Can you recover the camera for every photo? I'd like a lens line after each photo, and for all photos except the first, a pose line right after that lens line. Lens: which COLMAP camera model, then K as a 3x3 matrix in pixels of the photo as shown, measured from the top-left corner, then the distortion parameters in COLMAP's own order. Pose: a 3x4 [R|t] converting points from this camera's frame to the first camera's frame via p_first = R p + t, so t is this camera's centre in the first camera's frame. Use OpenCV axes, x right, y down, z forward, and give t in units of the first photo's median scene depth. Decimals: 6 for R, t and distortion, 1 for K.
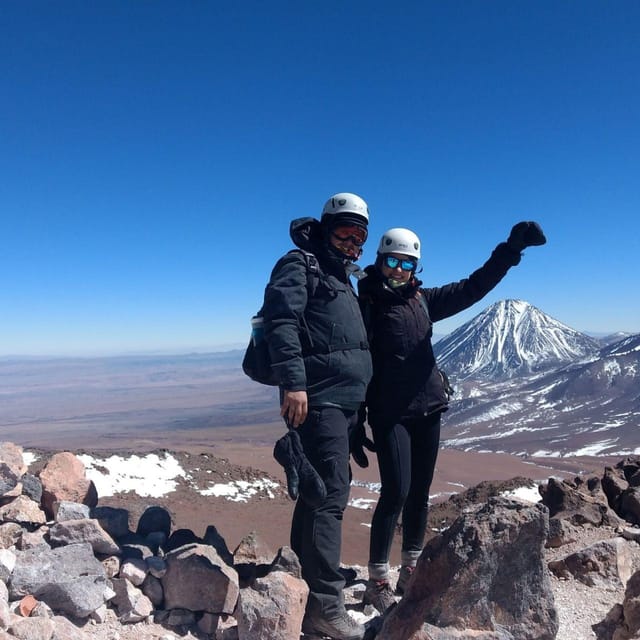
lens RADIAL K [[874.7, 0, 326.1], [0, 874.7, 323.4], [0, 0, 1]] dist [0.009582, 0.000000]
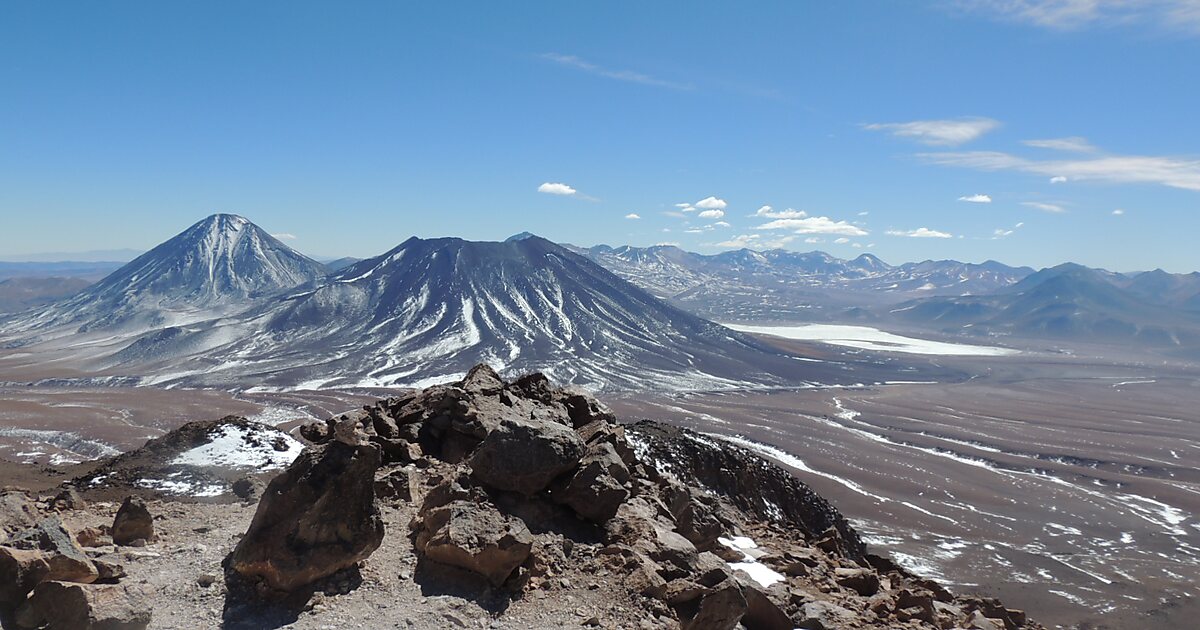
lens RADIAL K [[962.1, 0, 604.9], [0, 962.1, 310.1], [0, 0, 1]] dist [-0.016216, -0.015575]
pose [[0.830201, 0.018437, 0.557159, -0.201015], [-0.056044, 0.997150, 0.050513, -0.060453], [-0.554639, -0.073162, 0.828868, -0.266604]]
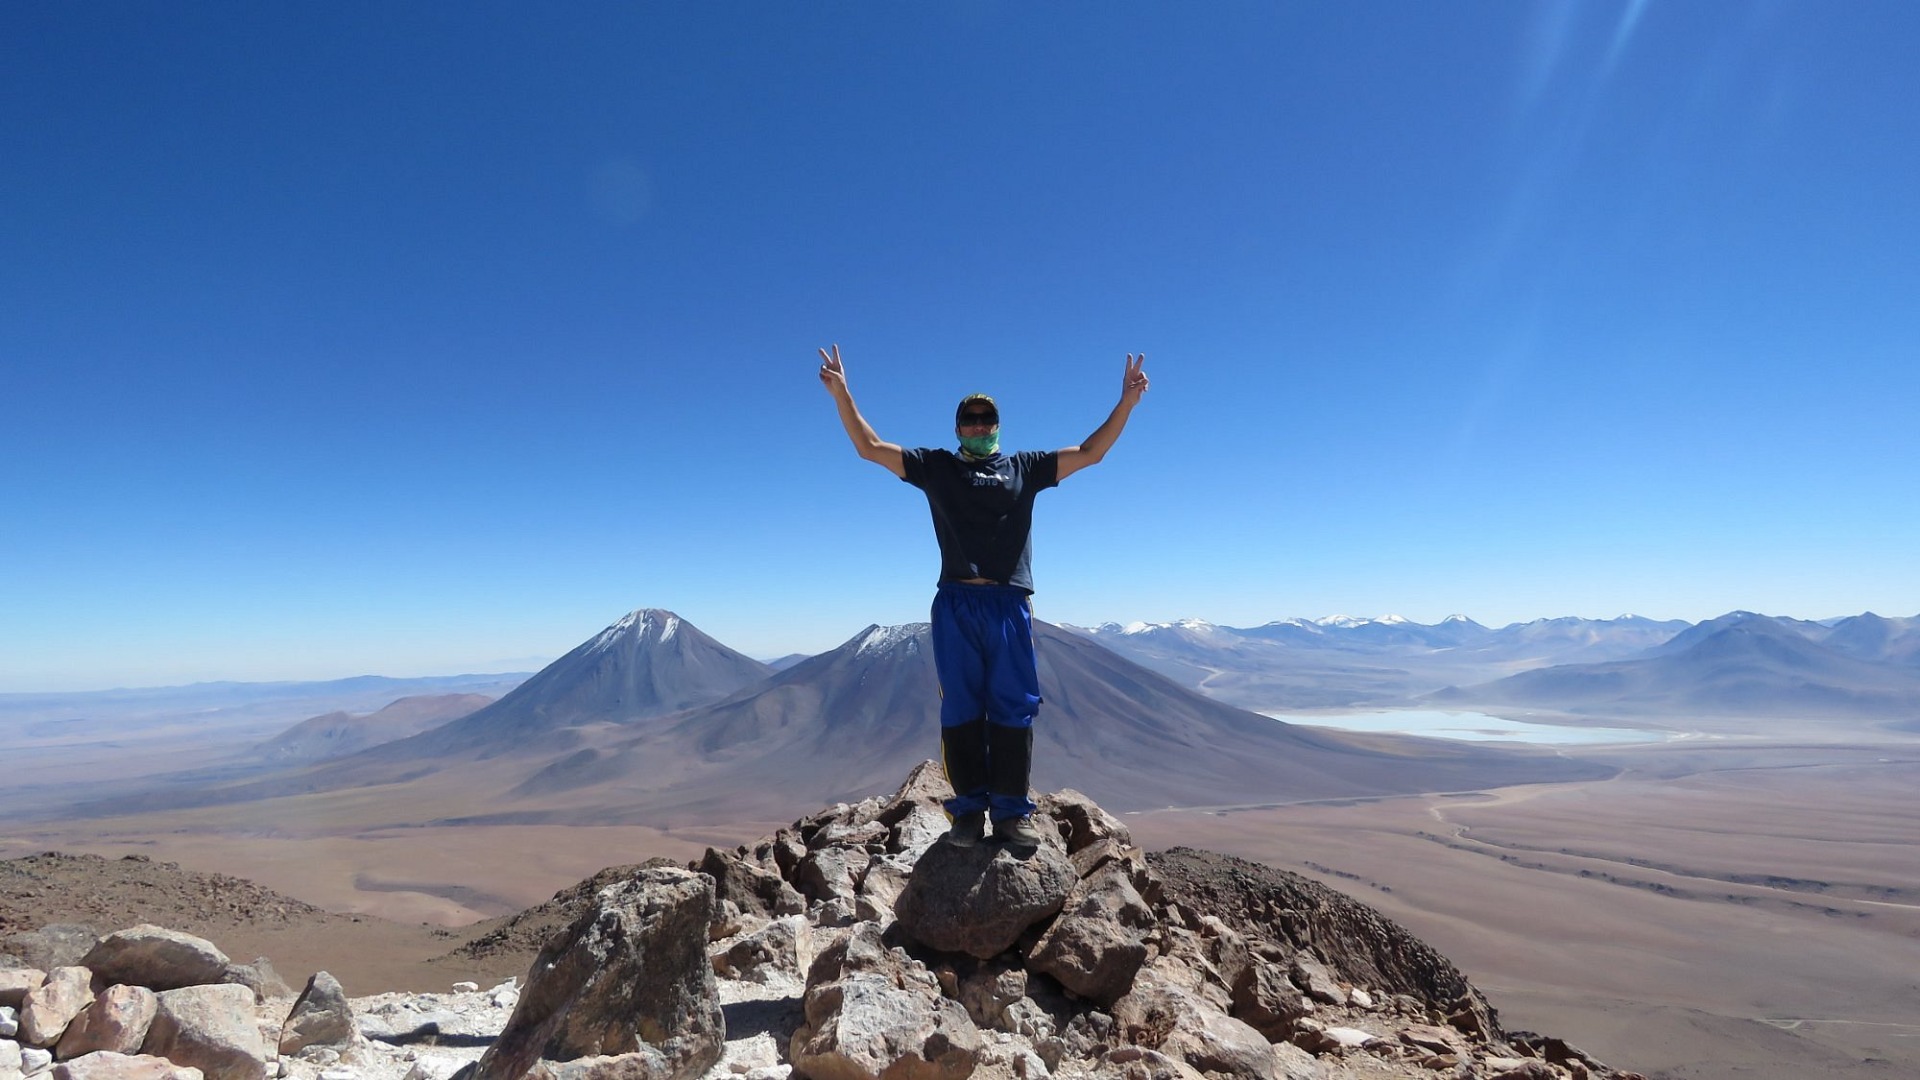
lens RADIAL K [[1200.1, 0, 967.6], [0, 1200.1, 541.6], [0, 0, 1]] dist [-0.026639, 0.004601]
pose [[0.892517, 0.042898, 0.448969, -0.023917], [-0.004739, 0.996303, -0.085773, 0.004002], [-0.450988, 0.074426, 0.889421, -0.041236]]
